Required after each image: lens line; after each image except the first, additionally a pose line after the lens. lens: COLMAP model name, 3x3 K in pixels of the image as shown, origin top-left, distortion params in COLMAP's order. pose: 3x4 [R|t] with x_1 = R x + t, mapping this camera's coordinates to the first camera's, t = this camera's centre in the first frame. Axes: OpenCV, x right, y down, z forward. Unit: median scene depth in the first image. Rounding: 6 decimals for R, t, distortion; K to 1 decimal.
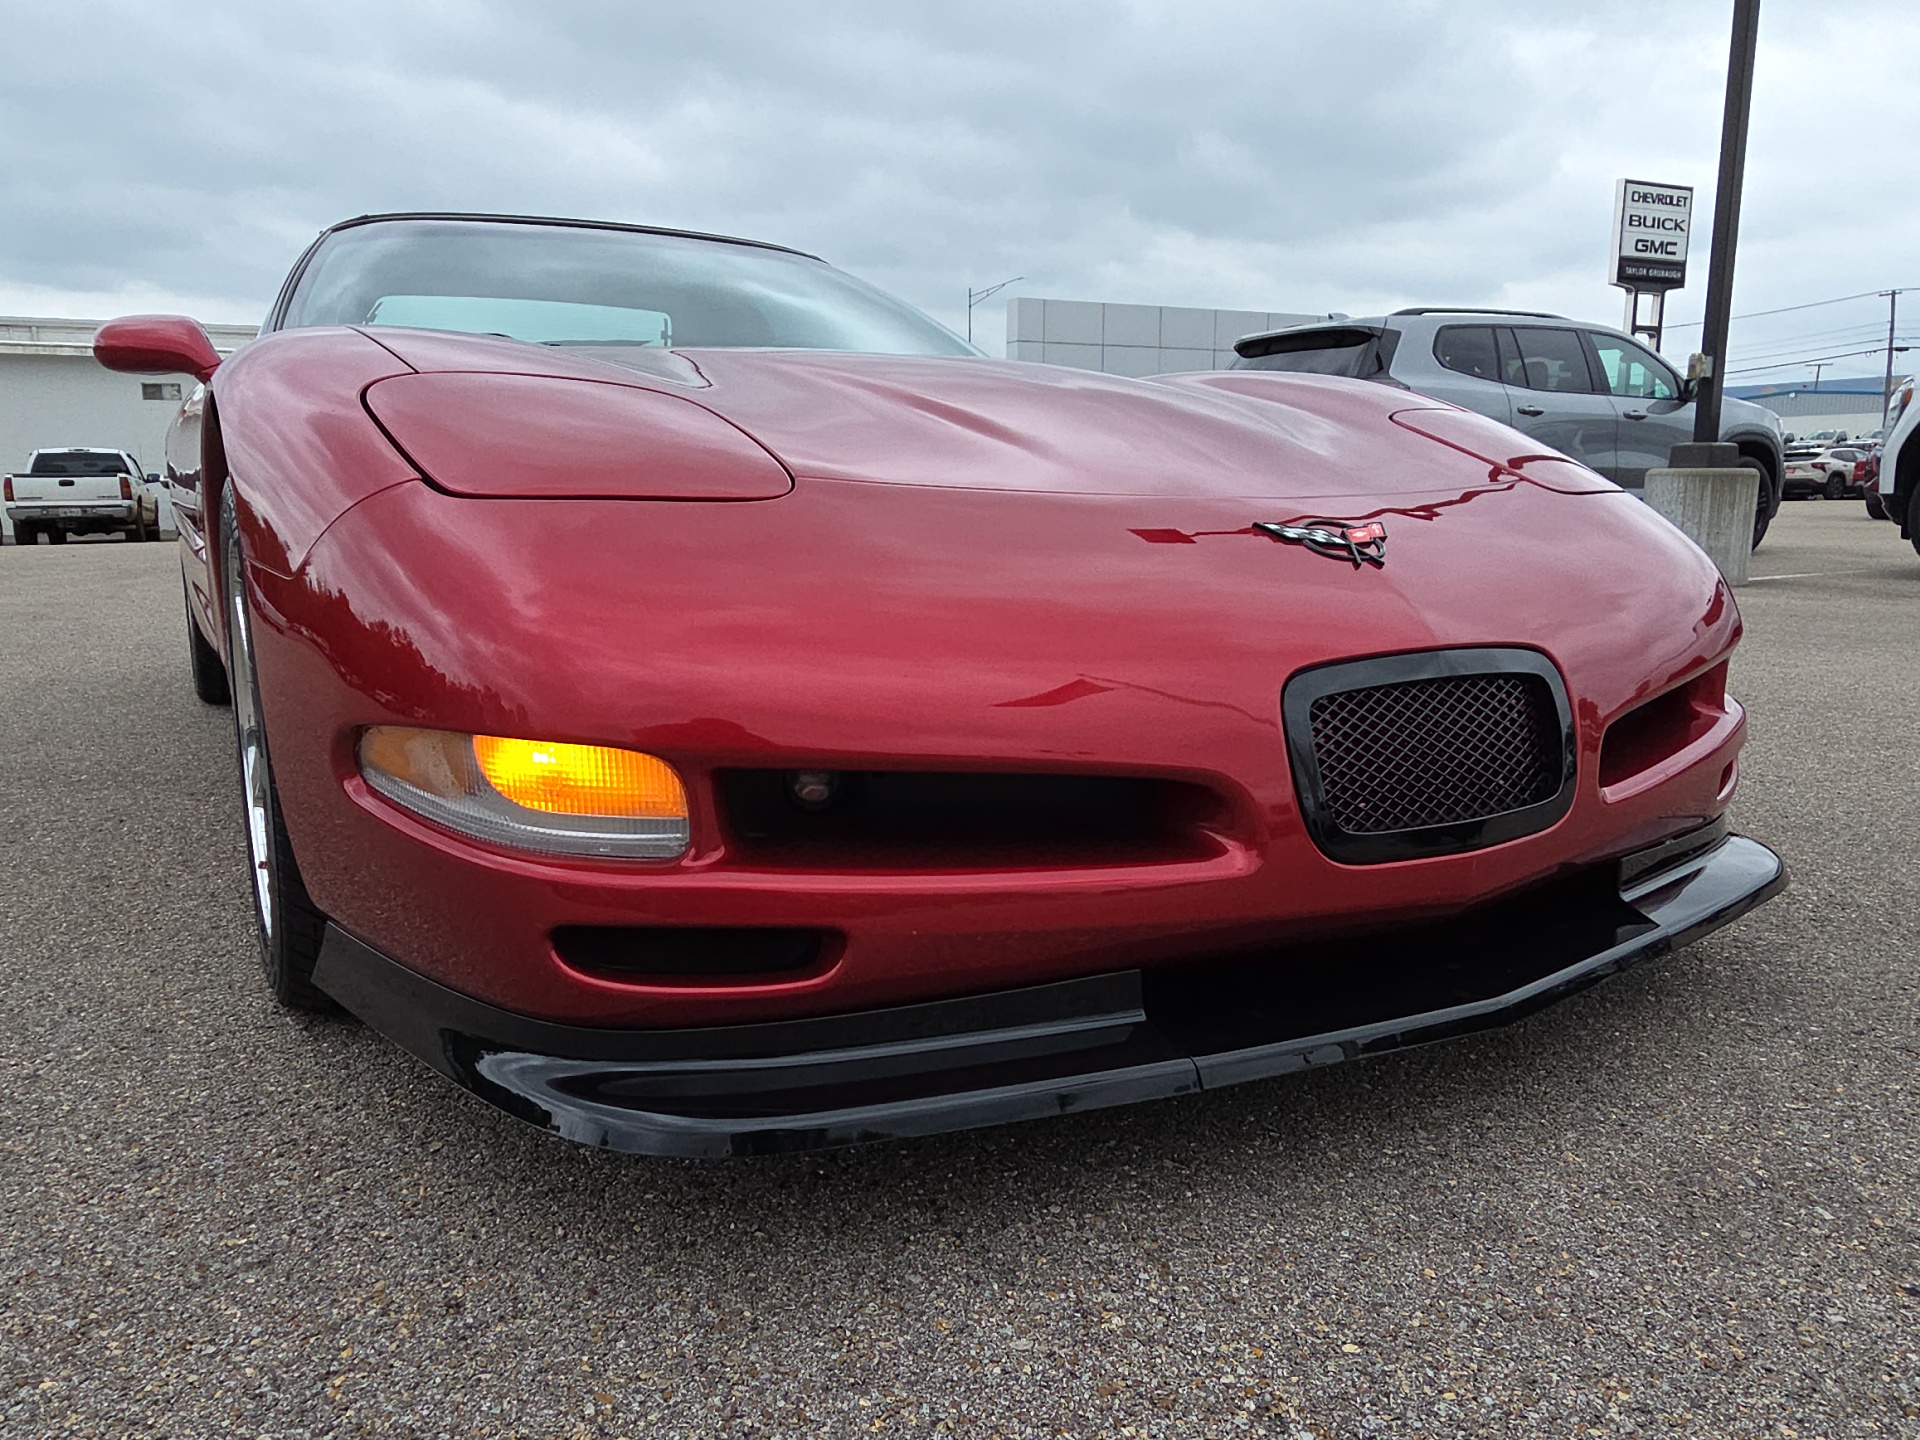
lens RADIAL K [[1374.8, 0, 960.0], [0, 1374.8, 720.0], [0, 0, 1]] dist [0.000586, 0.004637]
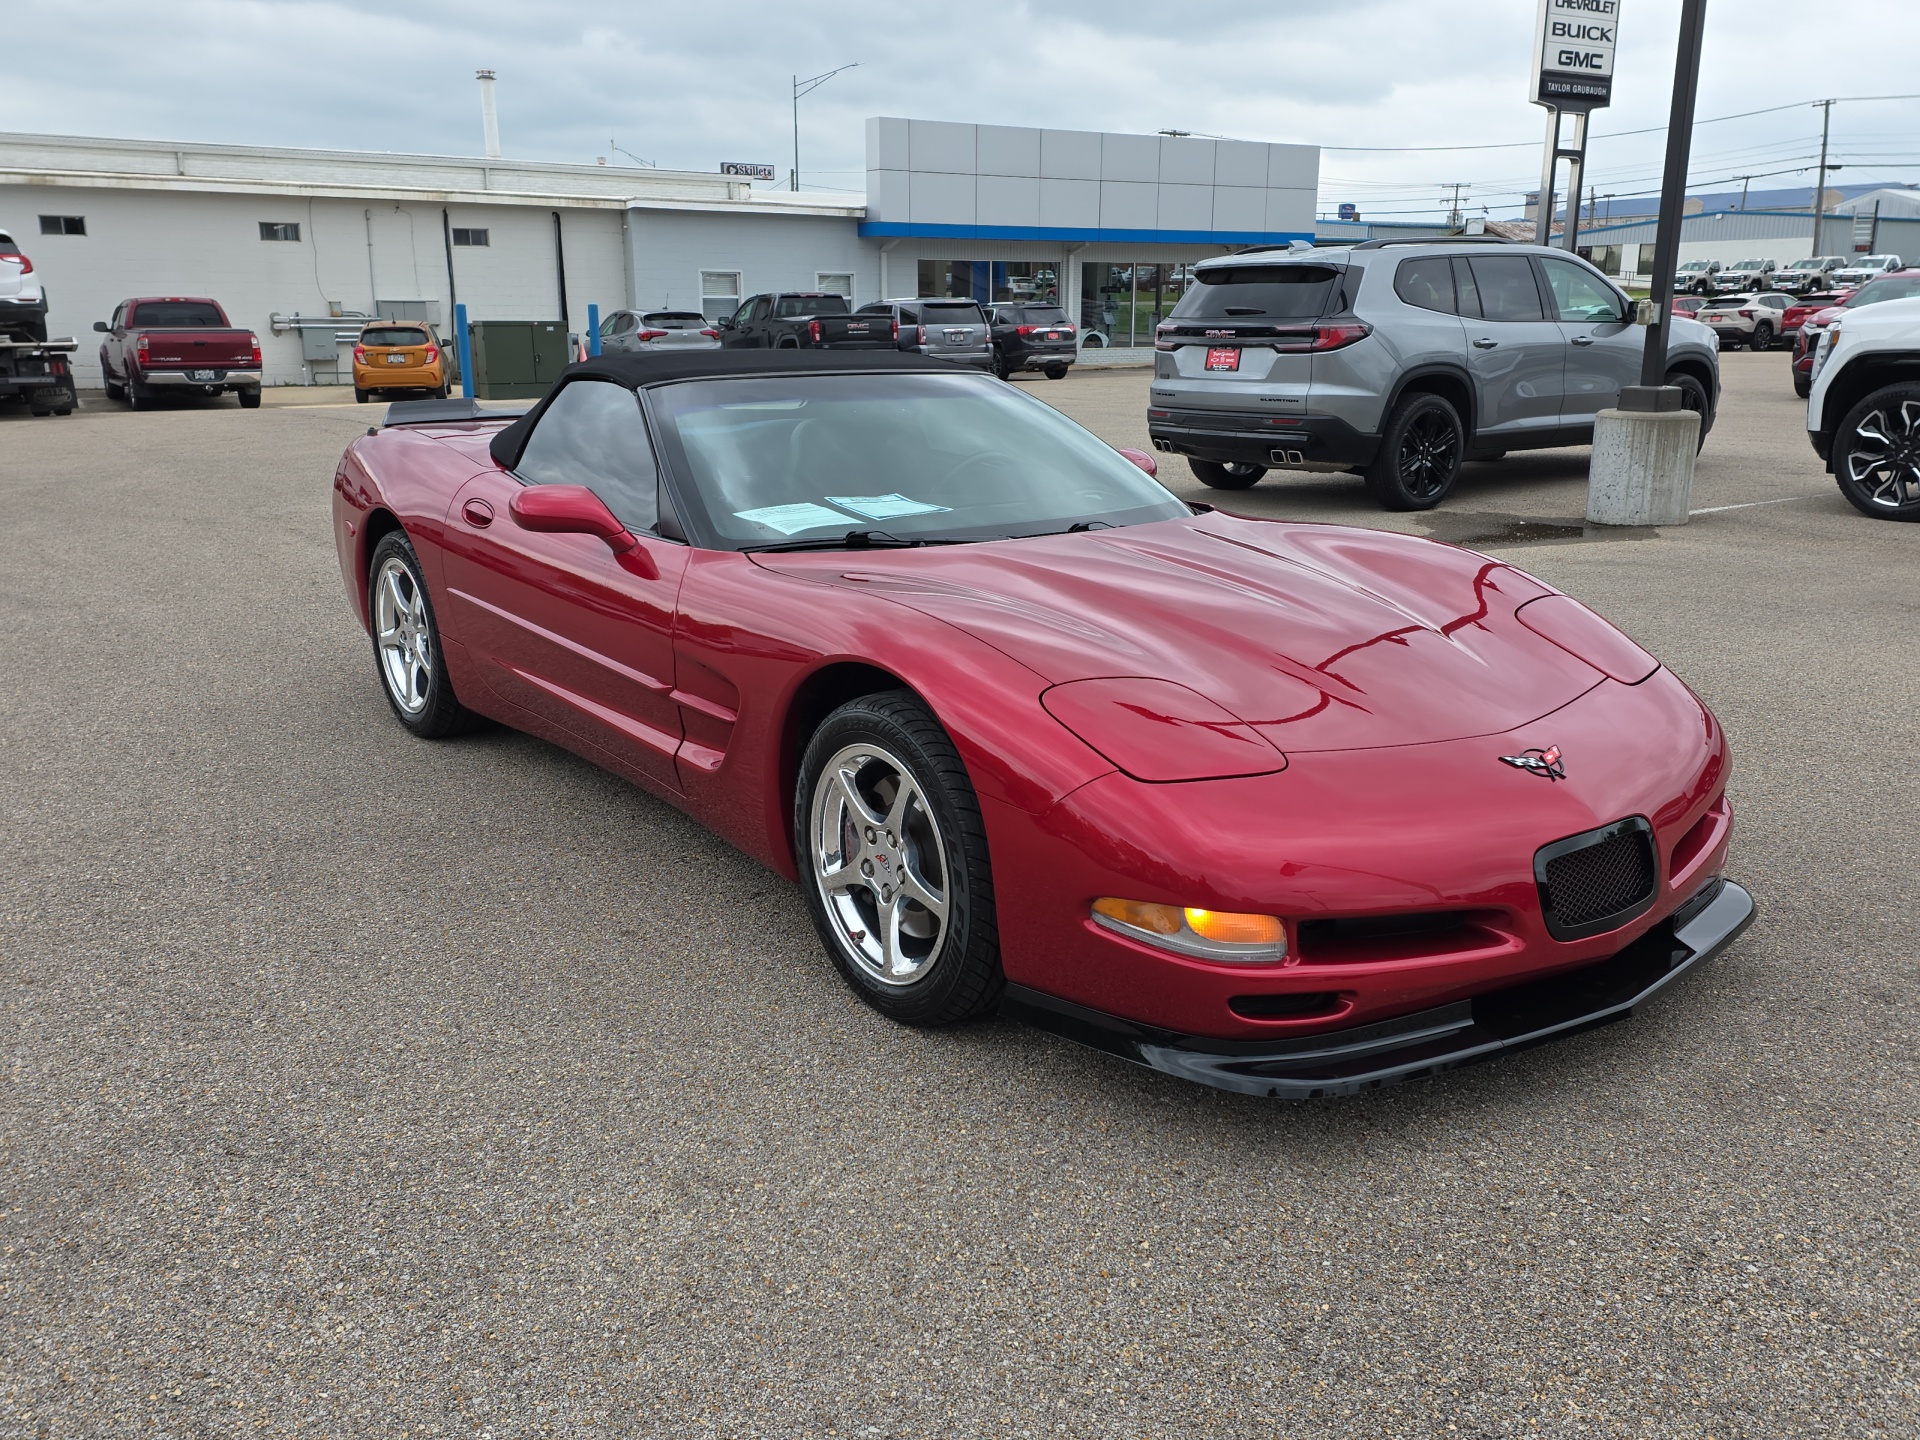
lens RADIAL K [[1673.2, 0, 956.4], [0, 1673.2, 679.8], [0, 0, 1]] dist [0.093675, -0.104514]
pose [[0.991509, -0.025241, 0.127563, -0.140880], [0.016444, 0.997443, 0.069546, -0.072316], [-0.128992, -0.066858, 0.989389, -0.205631]]
